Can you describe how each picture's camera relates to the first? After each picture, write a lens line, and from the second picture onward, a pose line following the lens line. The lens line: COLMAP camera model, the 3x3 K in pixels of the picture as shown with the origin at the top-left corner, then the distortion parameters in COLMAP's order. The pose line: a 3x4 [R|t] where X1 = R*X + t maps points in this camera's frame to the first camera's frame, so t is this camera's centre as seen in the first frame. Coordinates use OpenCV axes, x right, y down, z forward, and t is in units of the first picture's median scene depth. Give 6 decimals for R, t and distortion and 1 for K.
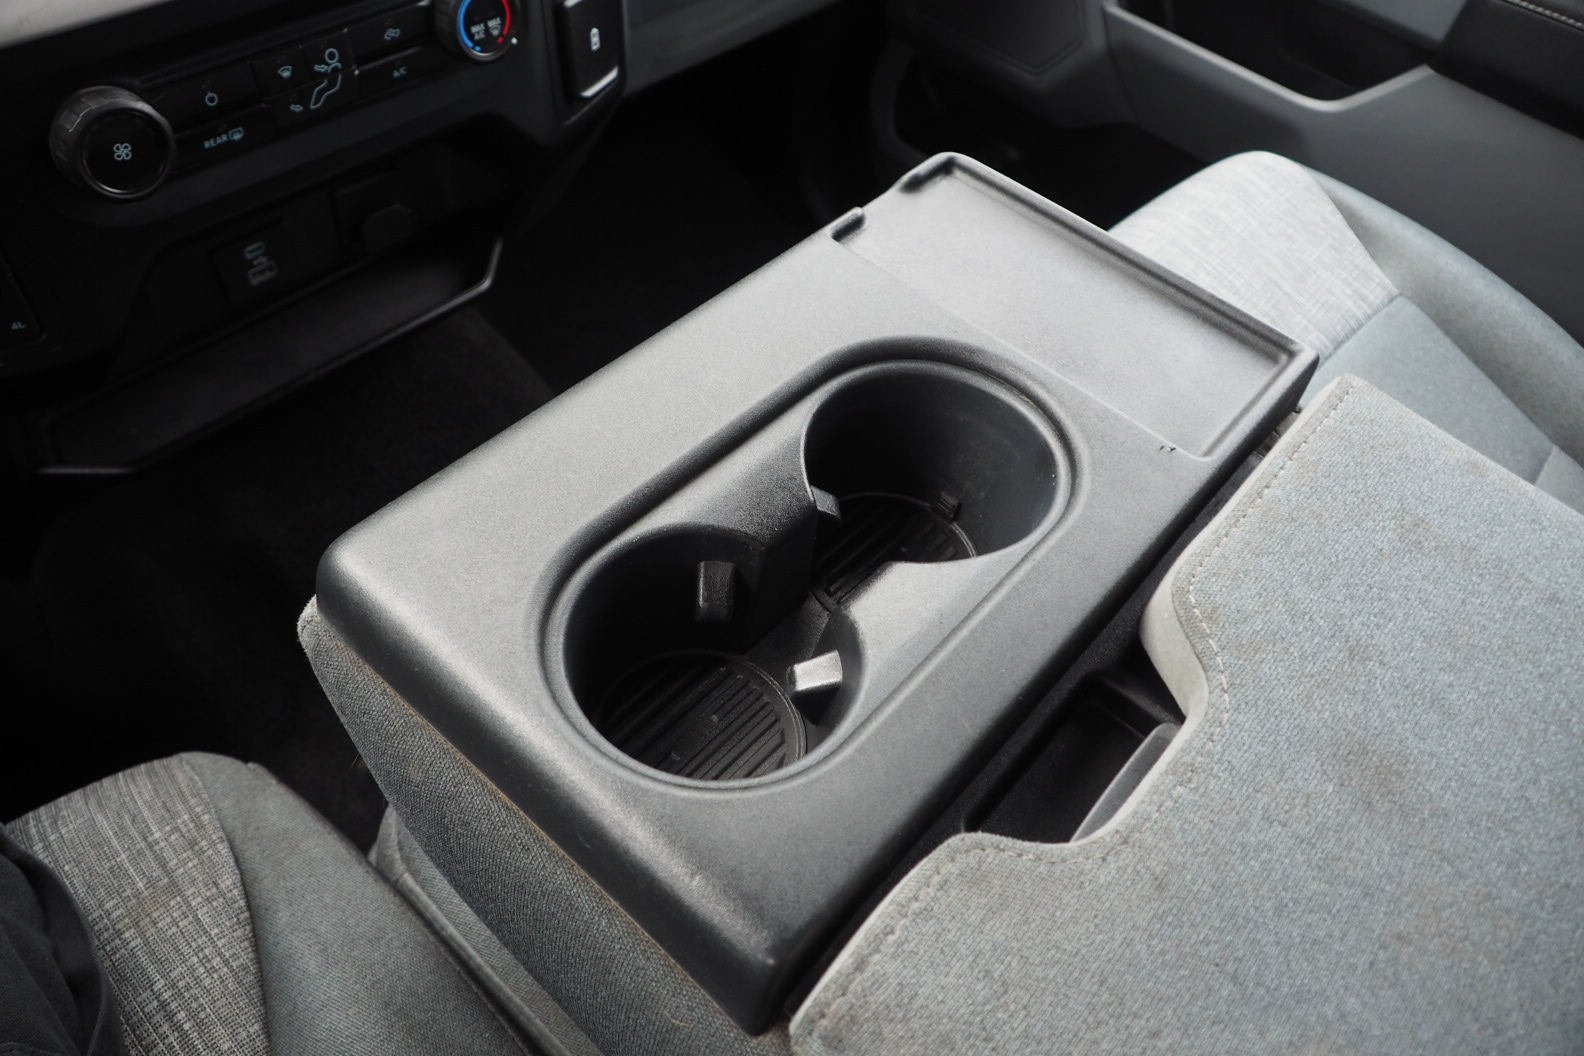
lens RADIAL K [[1131.4, 0, 795.2], [0, 1131.4, 526.1], [0, 0, 1]] dist [-0.036828, 0.011394]
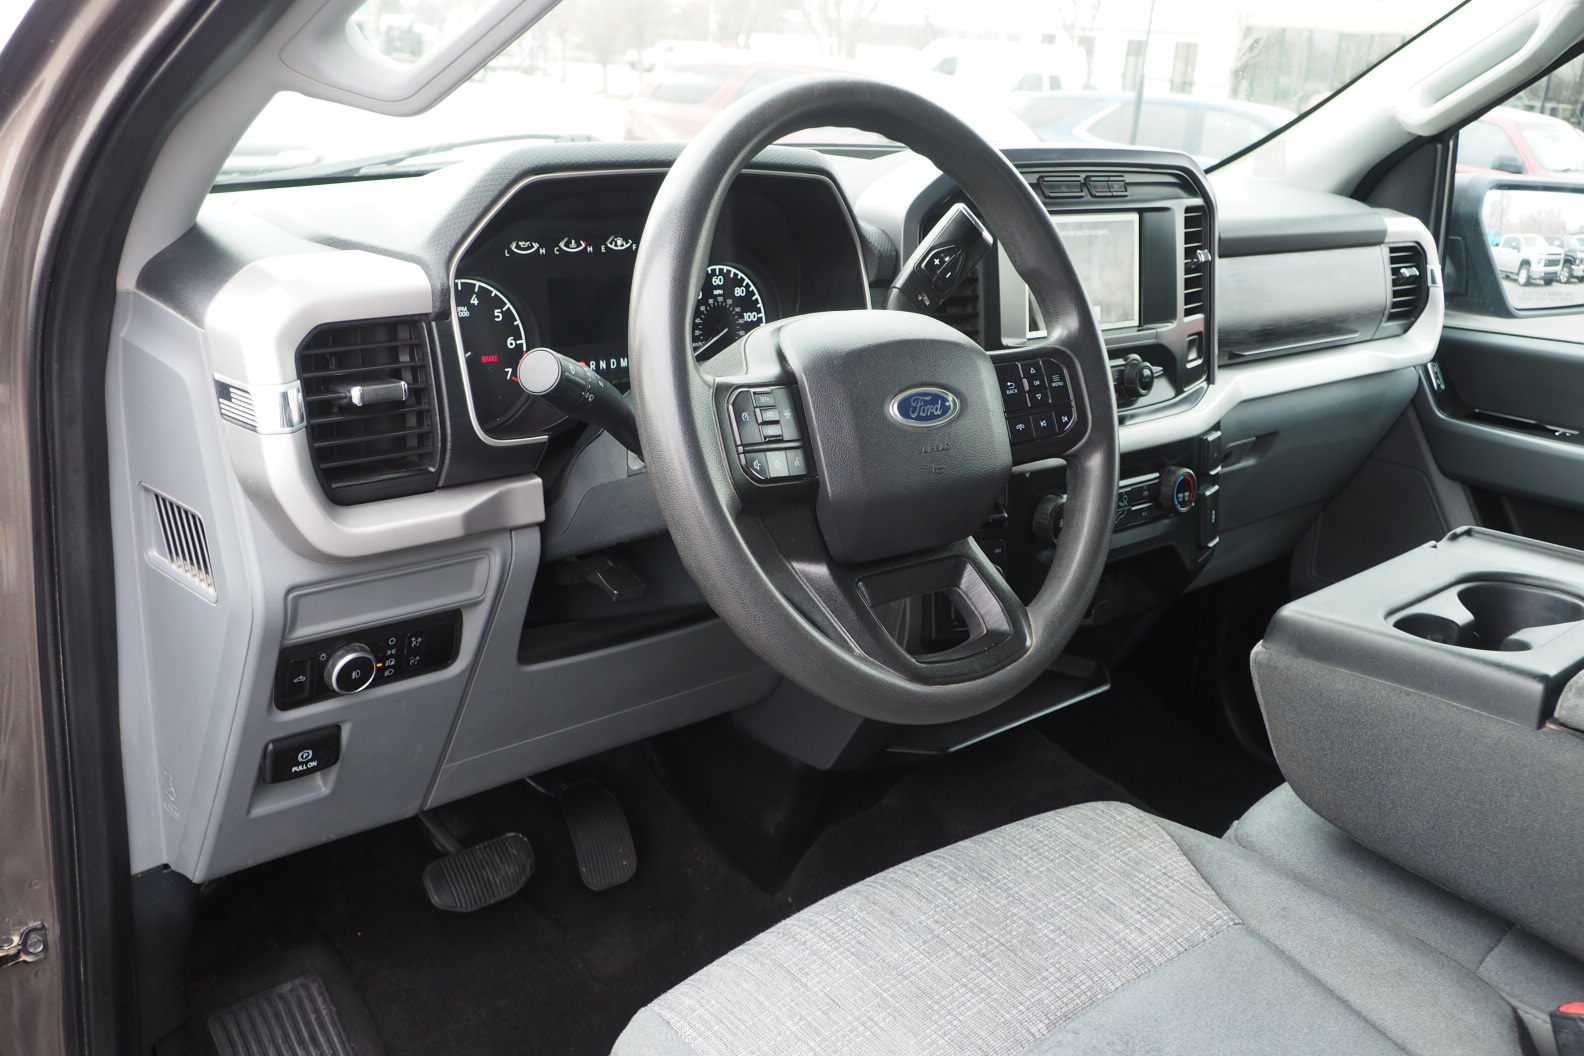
lens RADIAL K [[1482.9, 0, 798.5], [0, 1482.9, 489.1], [0, 0, 1]] dist [-0.032418, 0.000000]
pose [[0.994845, -0.035202, -0.095099, -0.687629], [-0.026722, 0.813661, -0.580726, 1.006126], [0.097821, 0.580273, 0.808526, -1.073195]]
